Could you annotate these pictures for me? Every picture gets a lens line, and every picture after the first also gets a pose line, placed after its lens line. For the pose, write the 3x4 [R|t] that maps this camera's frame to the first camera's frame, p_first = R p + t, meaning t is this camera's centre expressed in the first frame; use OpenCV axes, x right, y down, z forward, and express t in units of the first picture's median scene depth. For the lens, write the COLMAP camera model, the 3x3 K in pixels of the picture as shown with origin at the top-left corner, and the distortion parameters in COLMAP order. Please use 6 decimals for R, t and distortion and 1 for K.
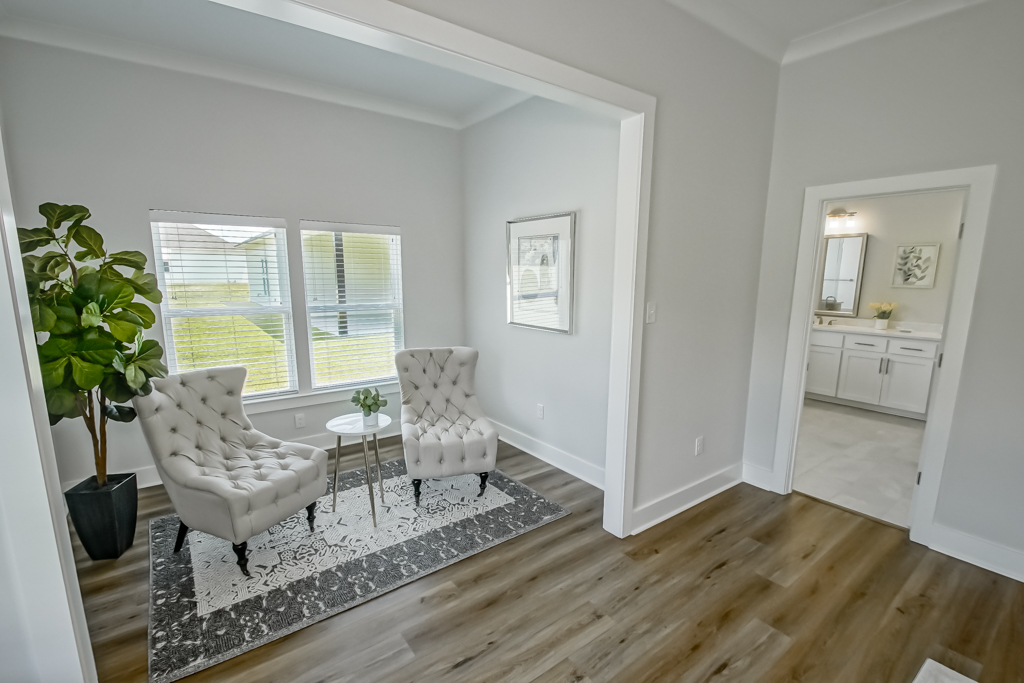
lens RADIAL K [[462.1, 0, 496.6], [0, 462.1, 356.7], [0, 0, 1]] dist [0.002126, -0.007822]
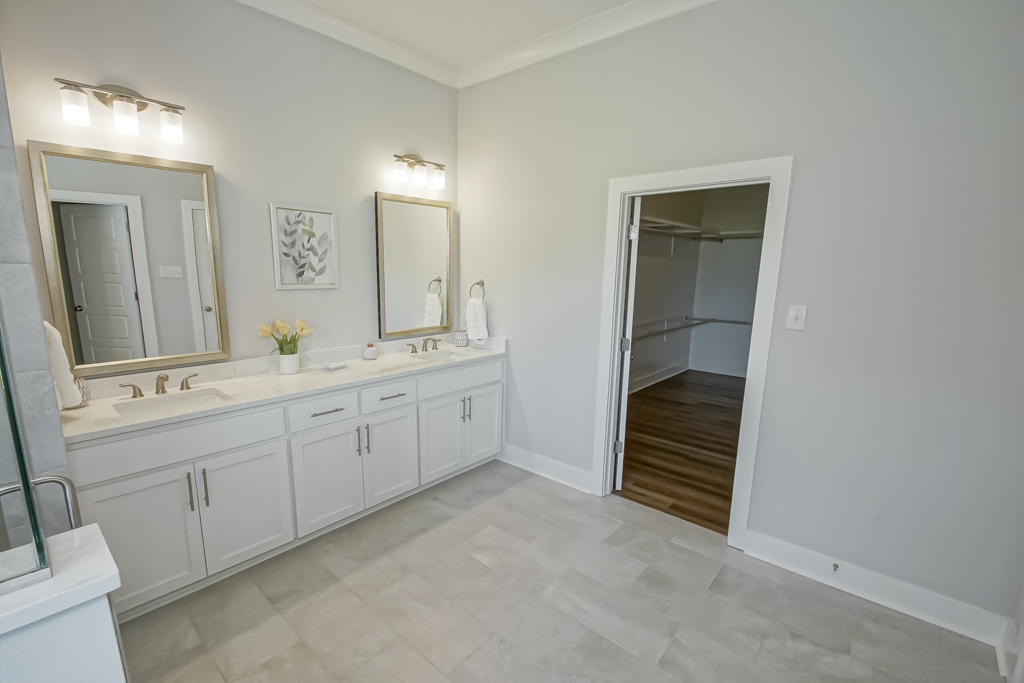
lens RADIAL K [[462.1, 0, 538.6], [0, 462.1, 352.6], [0, 0, 1]] dist [0.002126, -0.007822]
pose [[-0.256770, -0.199870, 0.945580, 0.294169], [0.137432, 0.960889, 0.240426, -0.170661], [-0.956651, 0.191687, -0.219259, 0.870384]]
